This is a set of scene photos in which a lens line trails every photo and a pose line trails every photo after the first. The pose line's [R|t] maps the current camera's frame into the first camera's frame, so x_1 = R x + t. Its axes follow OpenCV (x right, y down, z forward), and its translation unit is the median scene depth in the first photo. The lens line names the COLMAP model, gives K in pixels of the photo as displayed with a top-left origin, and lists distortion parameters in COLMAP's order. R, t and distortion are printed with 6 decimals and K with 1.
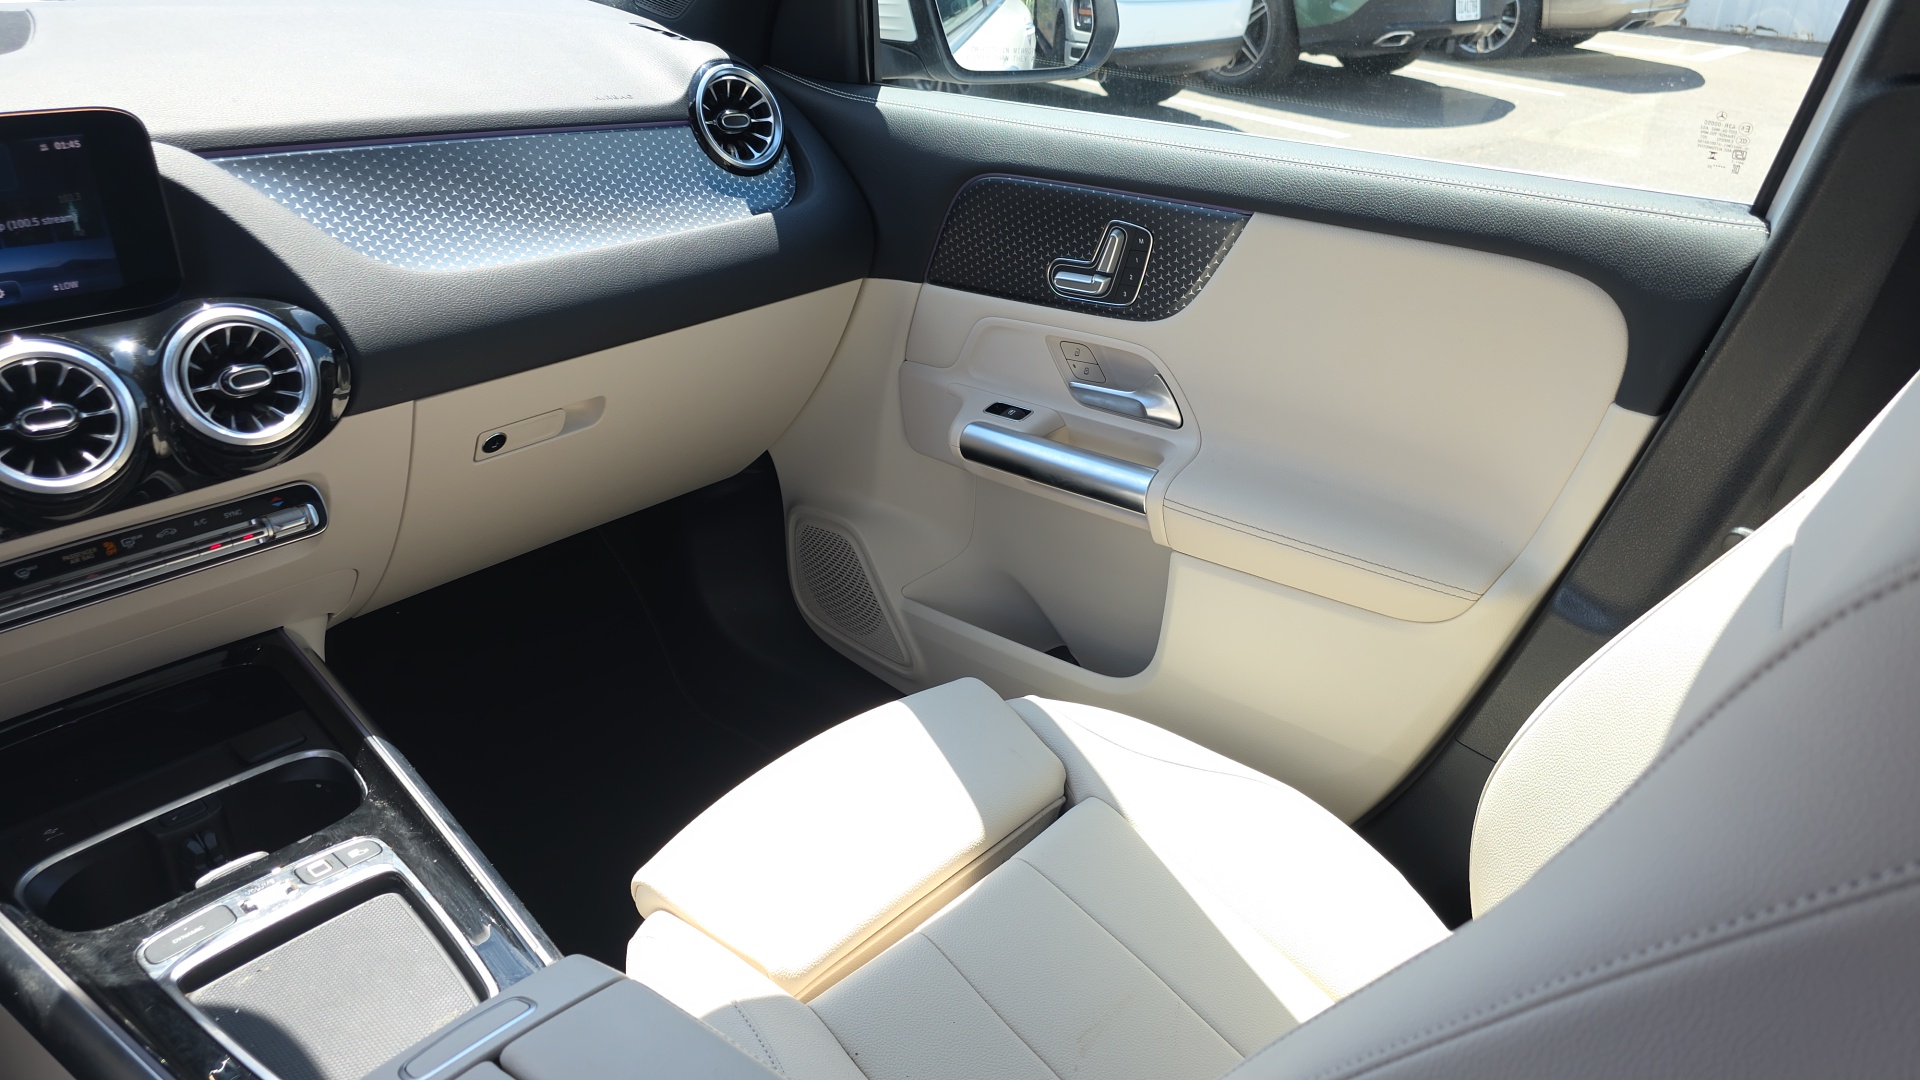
lens RADIAL K [[1322.4, 0, 1008.1], [0, 1322.4, 536.4], [0, 0, 1]] dist [0.044596, -0.051479]
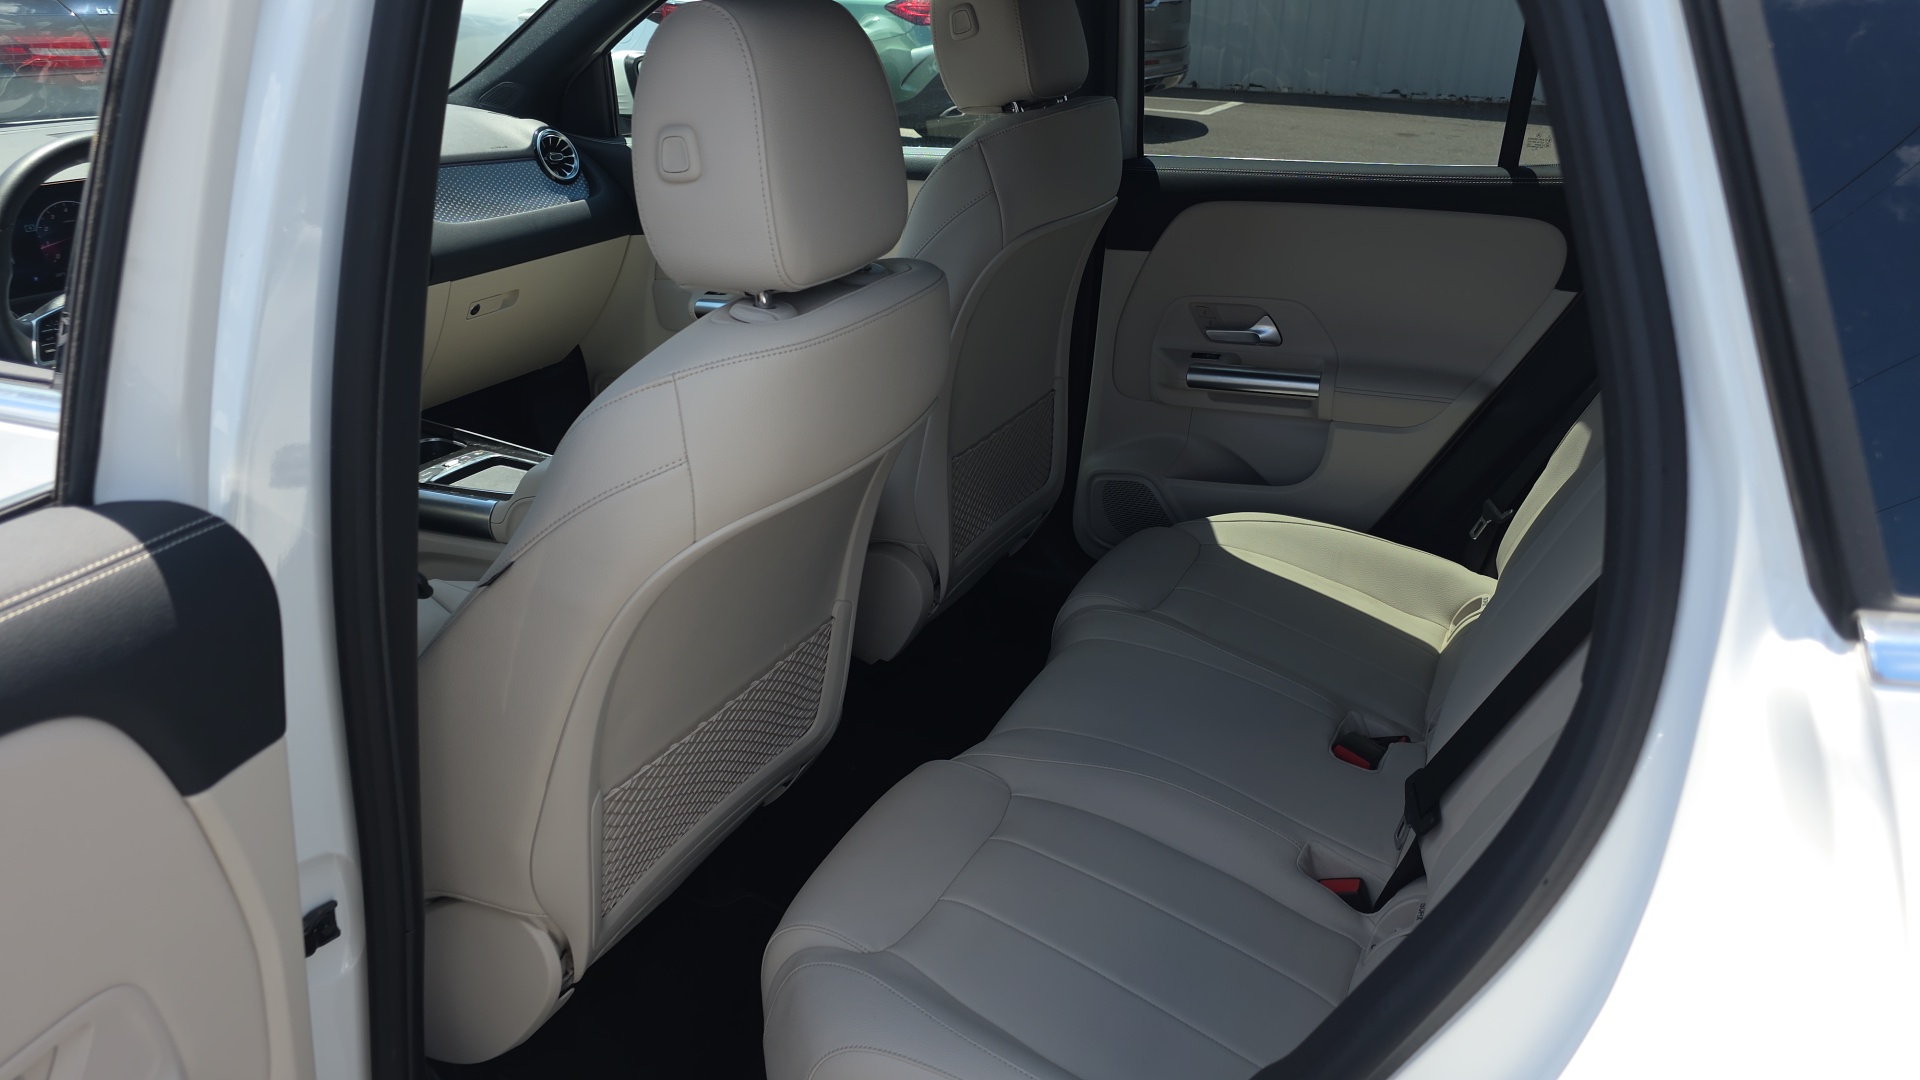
lens RADIAL K [[1322.4, 0, 970.5], [0, 1322.4, 535.0], [0, 0, 1]] dist [0.044596, -0.051479]
pose [[0.965364, -0.135981, 0.222669, -0.154596], [0.149321, 0.987804, -0.044130, 0.501537], [-0.213953, 0.075851, 0.973895, -1.205336]]
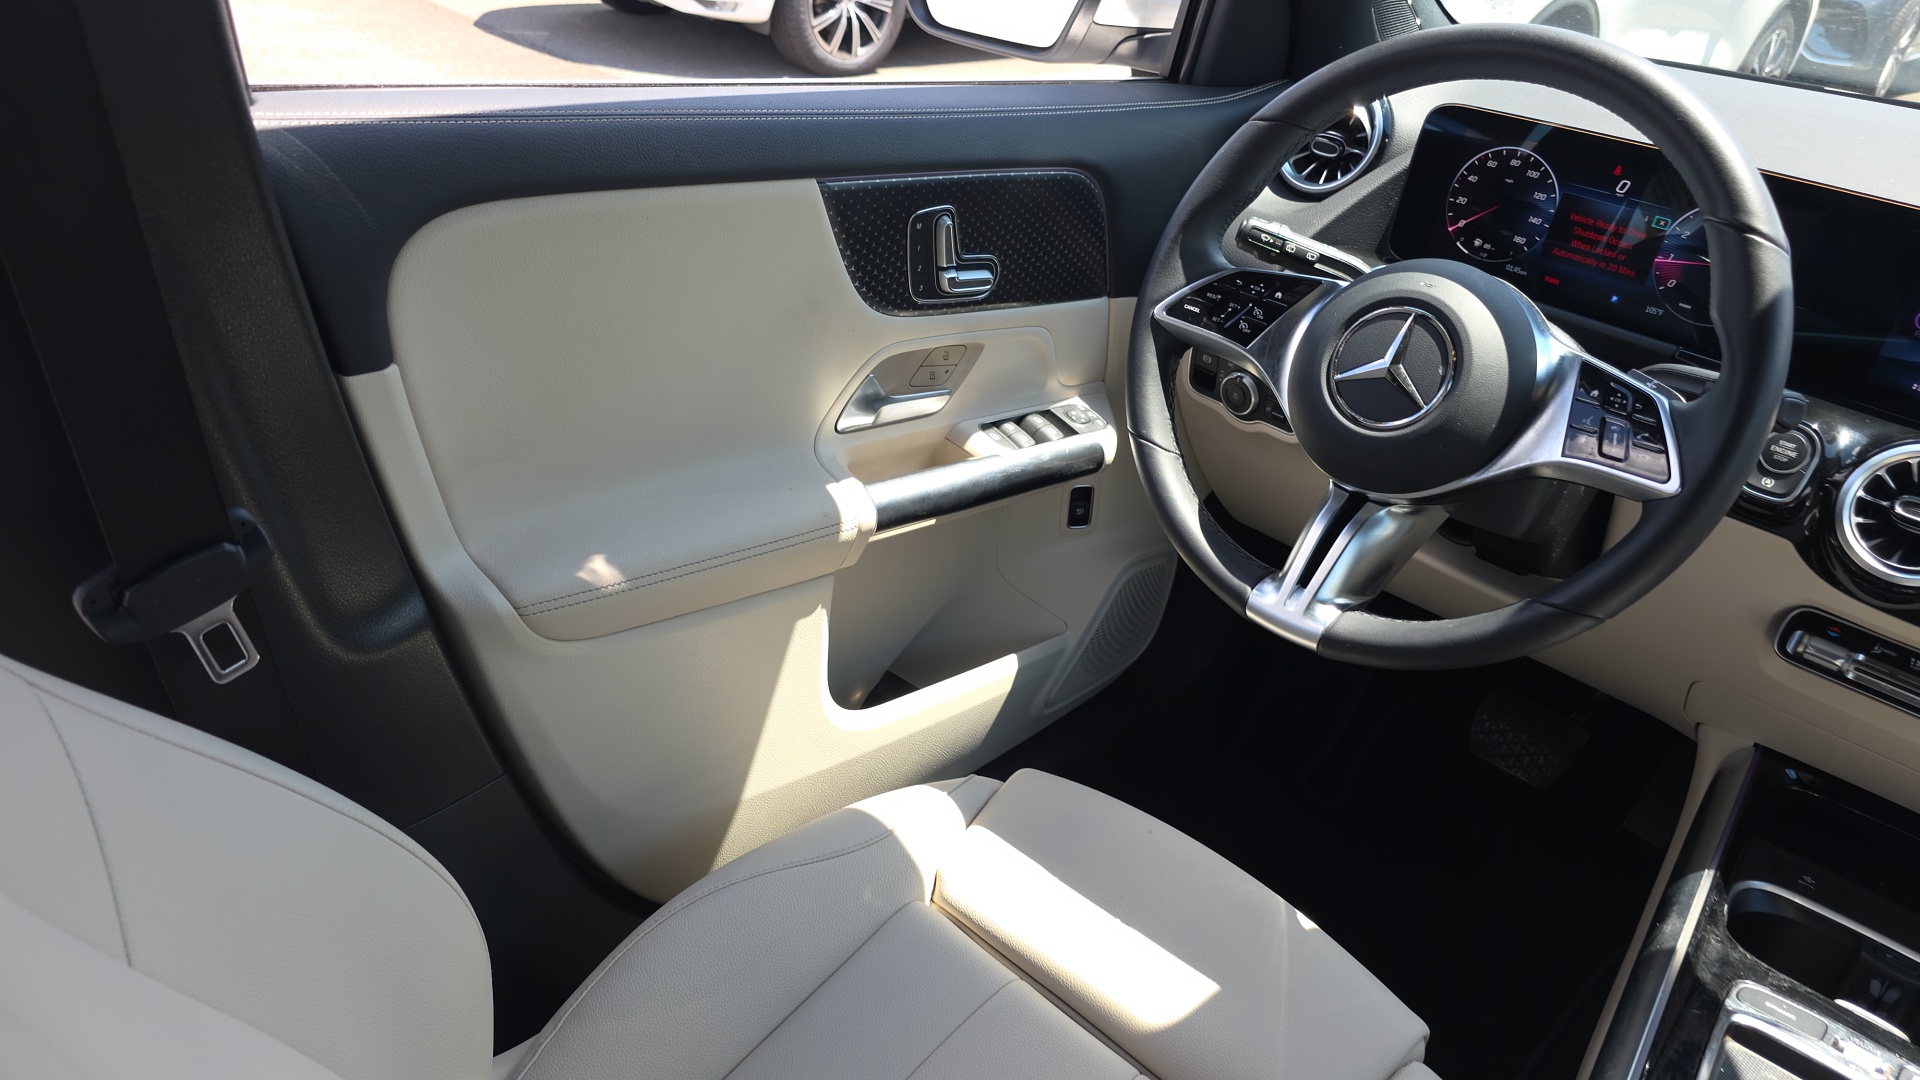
lens RADIAL K [[1322.4, 0, 929.0], [0, 1322.4, 572.4], [0, 0, 1]] dist [0.044596, -0.051479]
pose [[-0.066384, 0.438359, -0.896345, 0.159933], [-0.546228, 0.735797, 0.400297, -0.004751], [0.835002, 0.516183, 0.190599, 0.056855]]
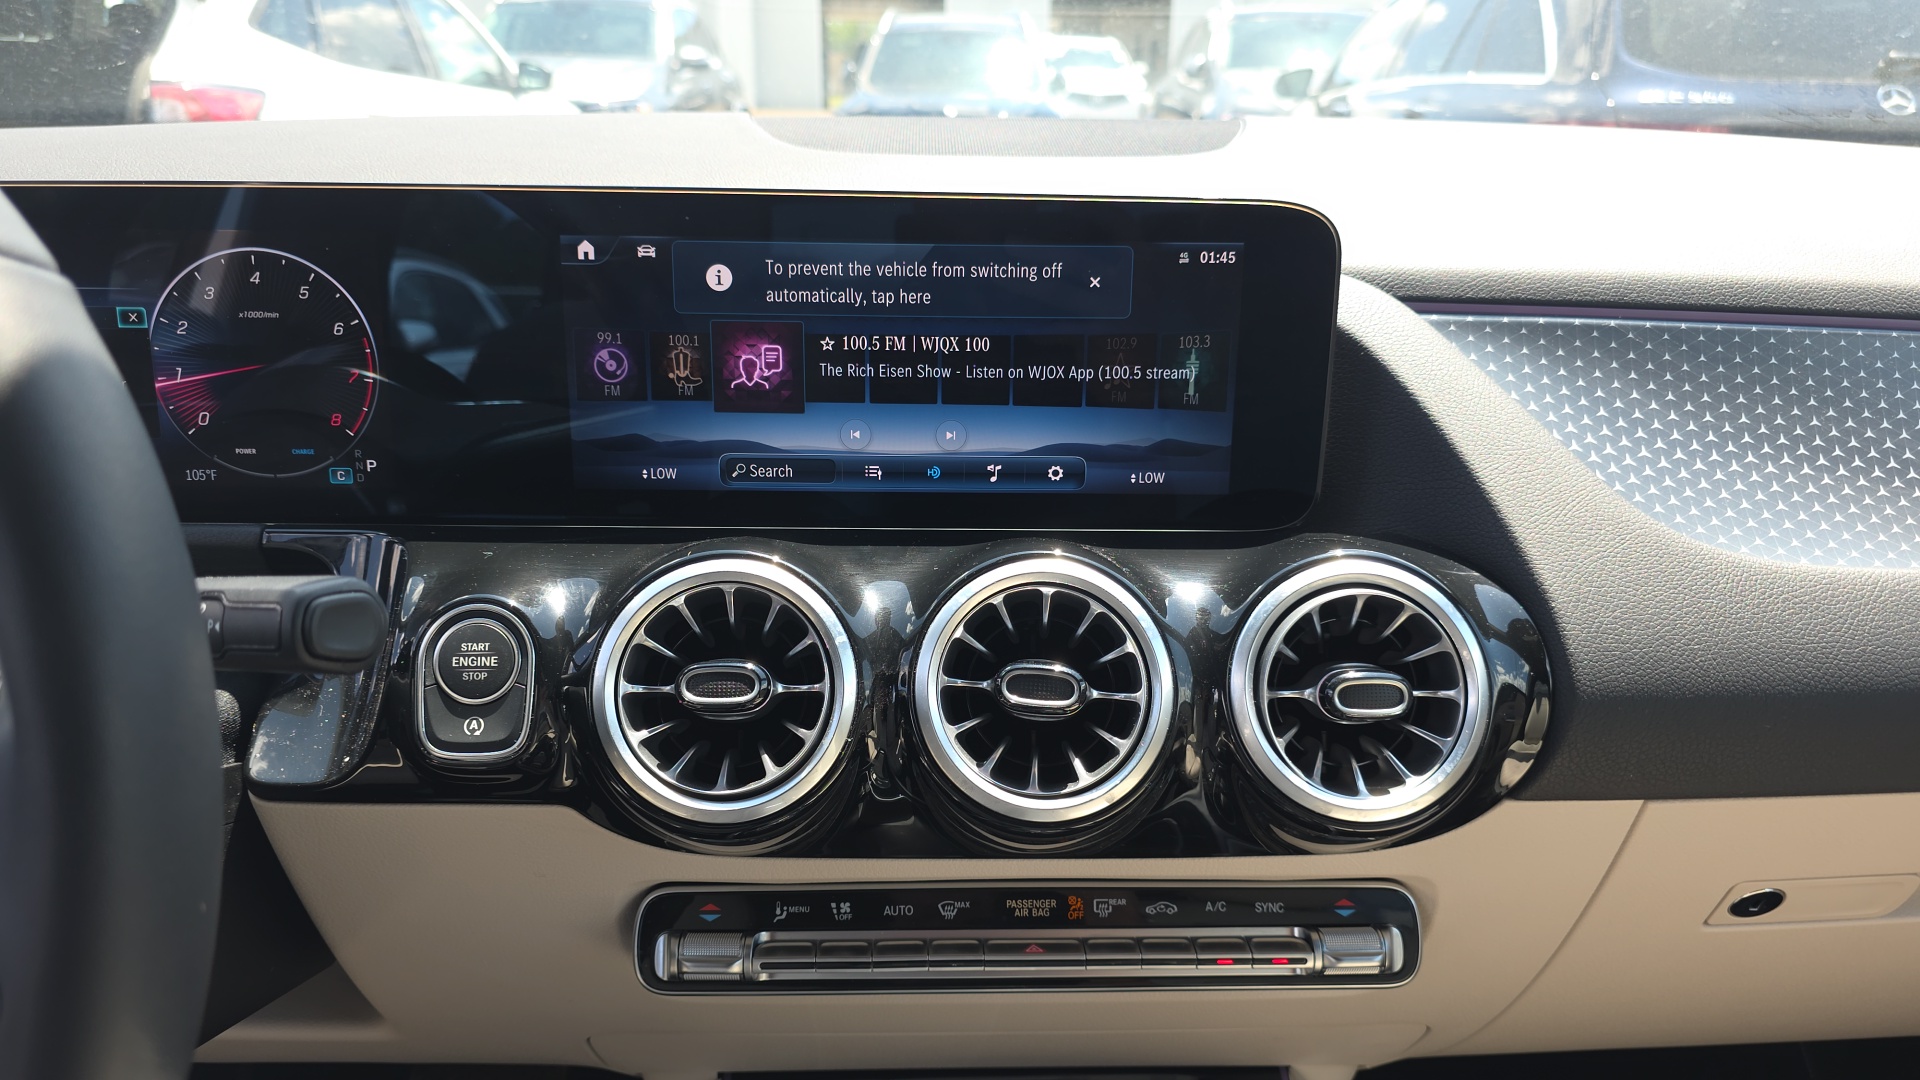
lens RADIAL K [[1309.9, 0, 964.3], [0, 1309.9, 552.0], [0, 0, 1]] dist [0.023593, -0.017105]
pose [[0.666516, 0.185541, -0.722033, -0.261075], [-0.311128, 0.949384, -0.043241, -0.083760], [0.677463, 0.253465, 0.690506, 0.435665]]
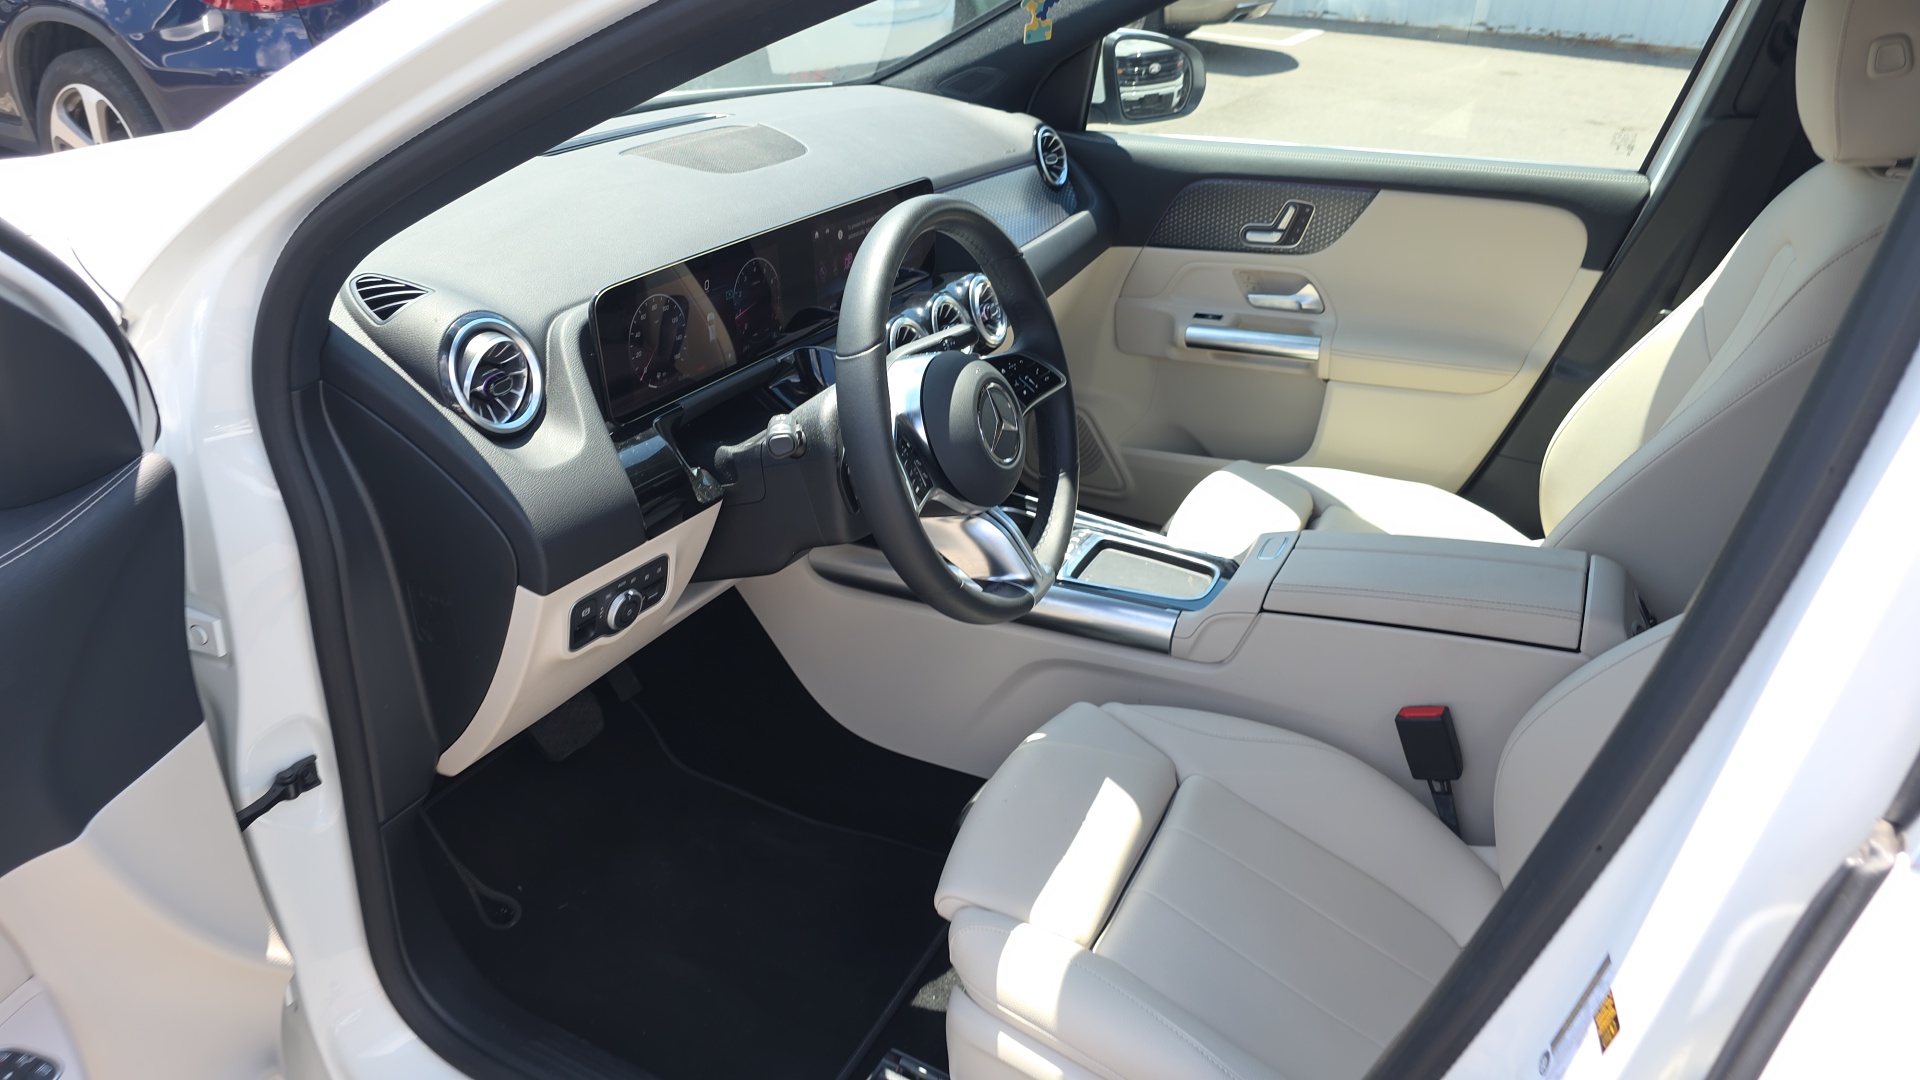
lens RADIAL K [[1309.2, 0, 909.1], [0, 1309.2, 568.8], [0, 0, 1]] dist [0.014397, -0.006477]
pose [[0.972098, -0.127032, 0.197203, -0.941864], [0.121269, 0.991769, 0.041079, 0.142285], [-0.200799, -0.016018, 0.979502, -0.749904]]
